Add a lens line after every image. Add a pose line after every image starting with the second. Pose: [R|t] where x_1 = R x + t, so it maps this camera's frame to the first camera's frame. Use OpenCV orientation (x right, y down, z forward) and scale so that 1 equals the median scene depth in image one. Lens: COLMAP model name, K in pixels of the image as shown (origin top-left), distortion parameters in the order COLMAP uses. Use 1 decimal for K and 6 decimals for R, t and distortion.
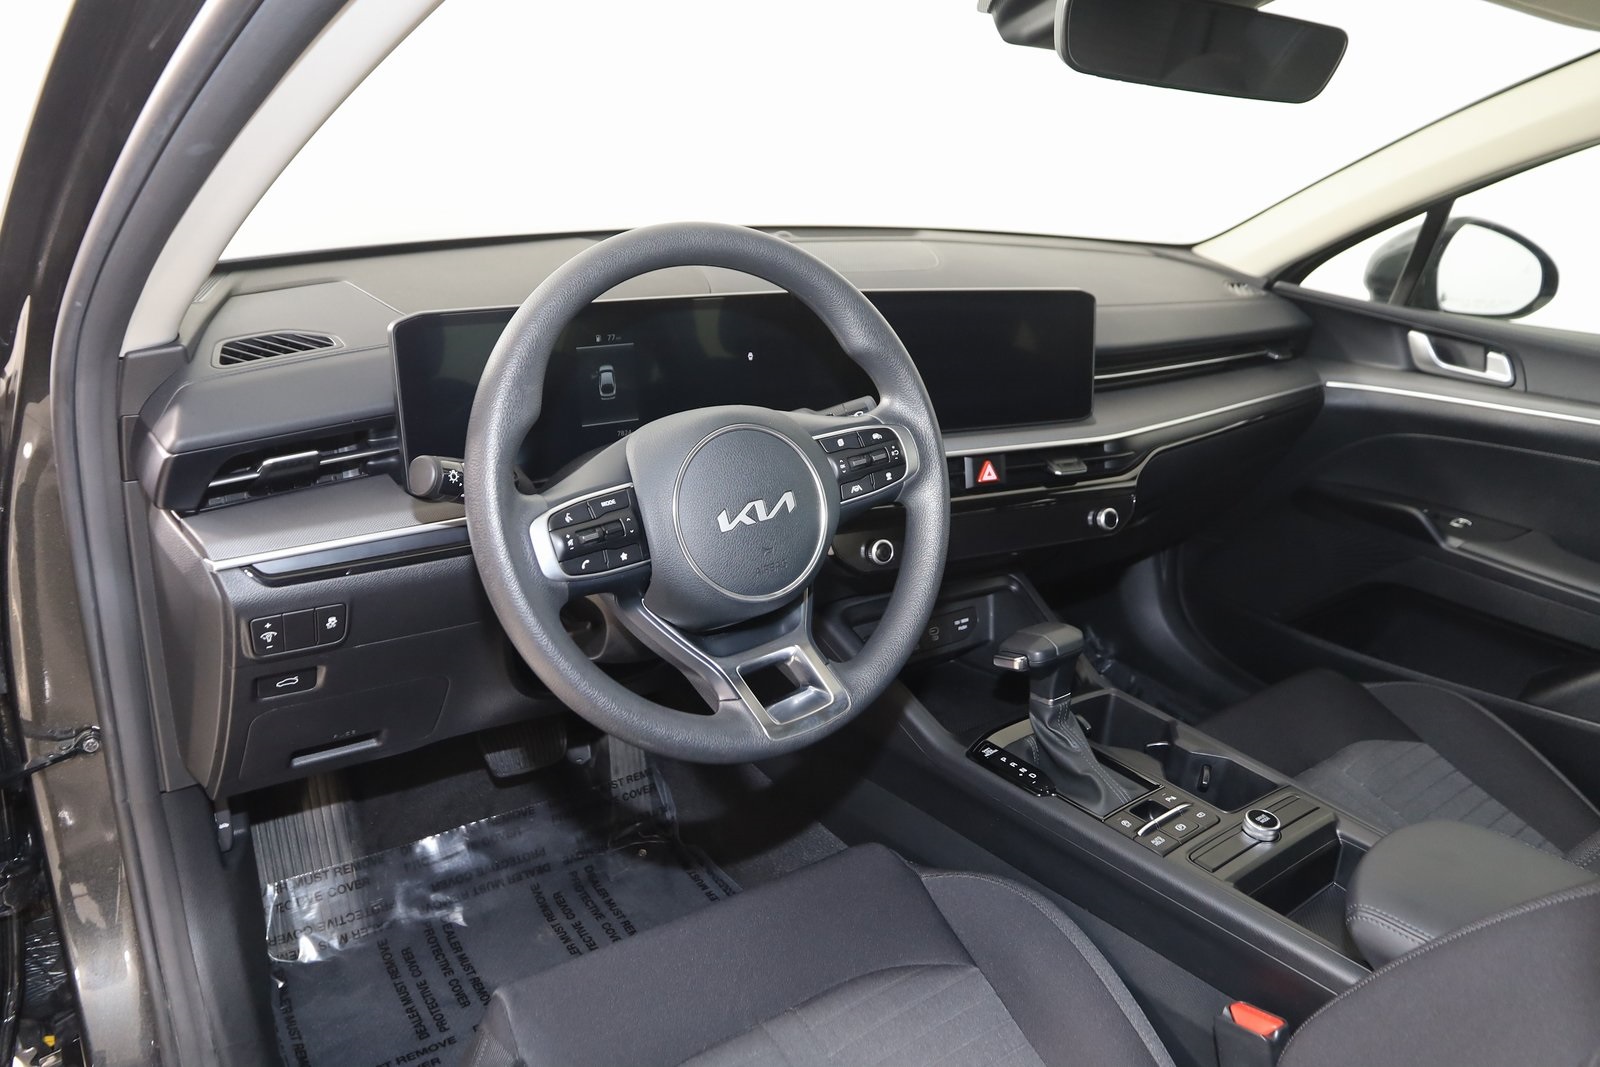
lens RADIAL K [[1088.5, 0, 805.1], [0, 1088.5, 514.3], [0, 0, 1]] dist [-0.118517, 0.079369]
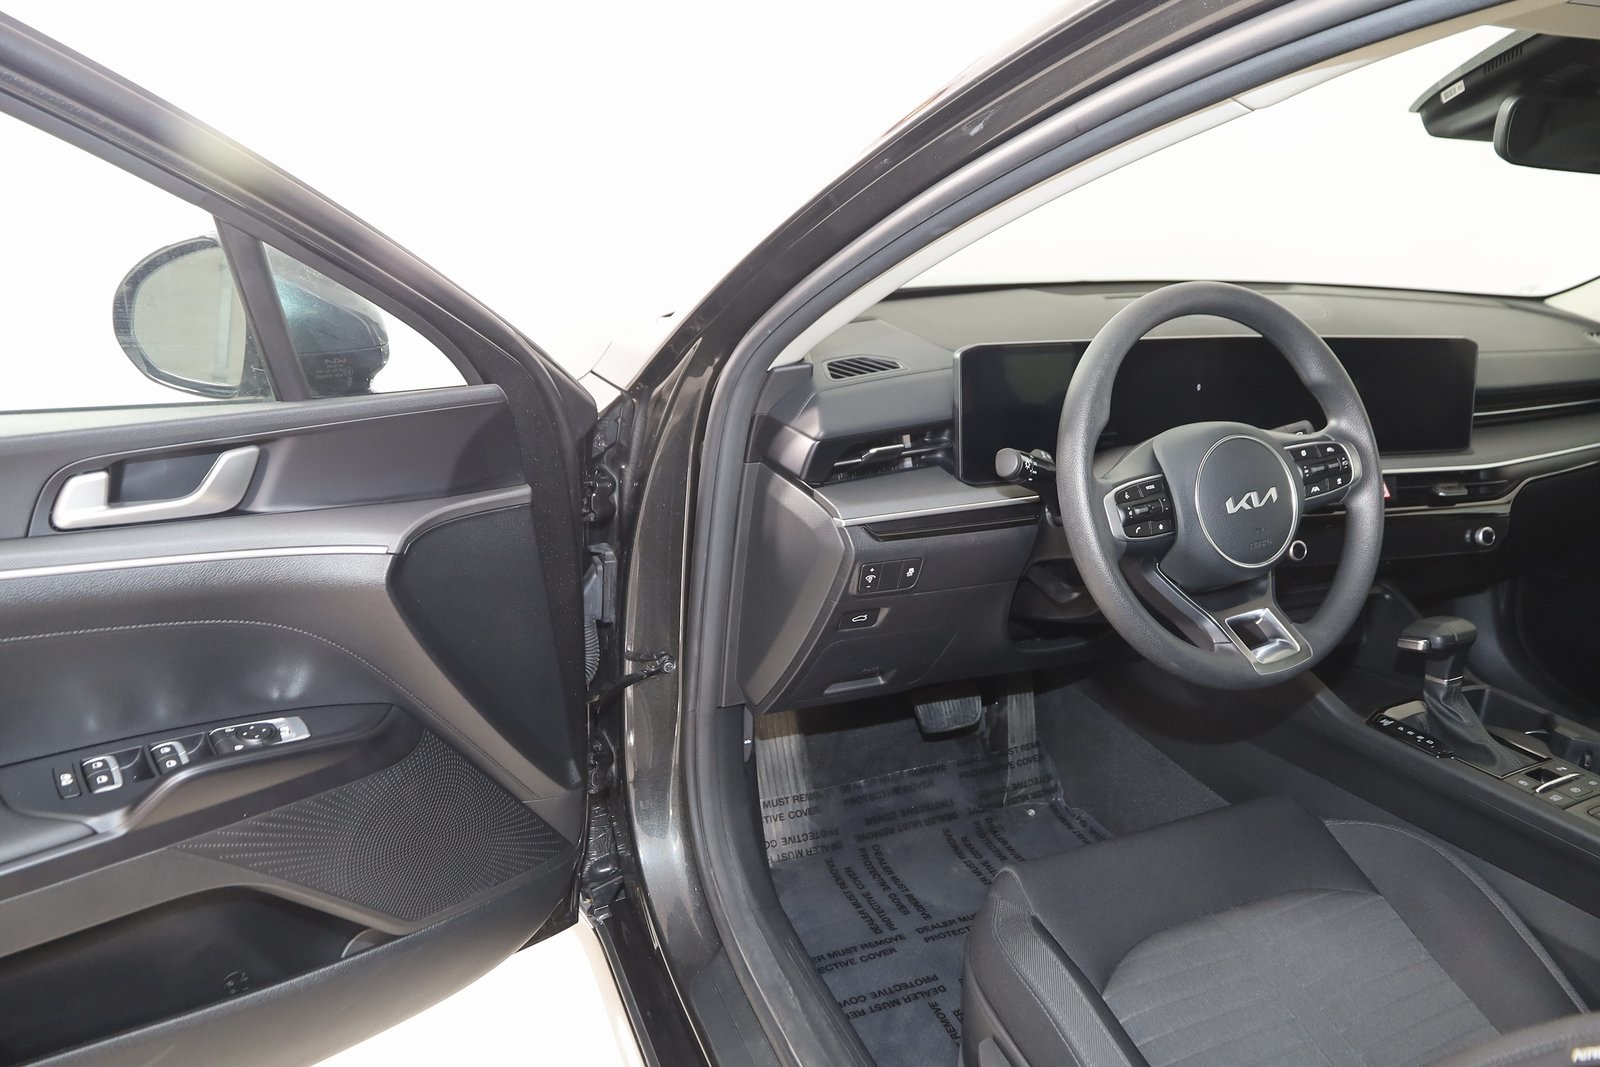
lens RADIAL K [[1088.5, 0, 805.1], [0, 1088.5, 514.3], [0, 0, 1]] dist [-0.118517, 0.079369]
pose [[0.976863, 0.041095, -0.209883, -0.219530], [-0.049610, 0.998139, -0.035464, 0.063757], [0.208035, 0.045055, 0.977083, -0.277806]]
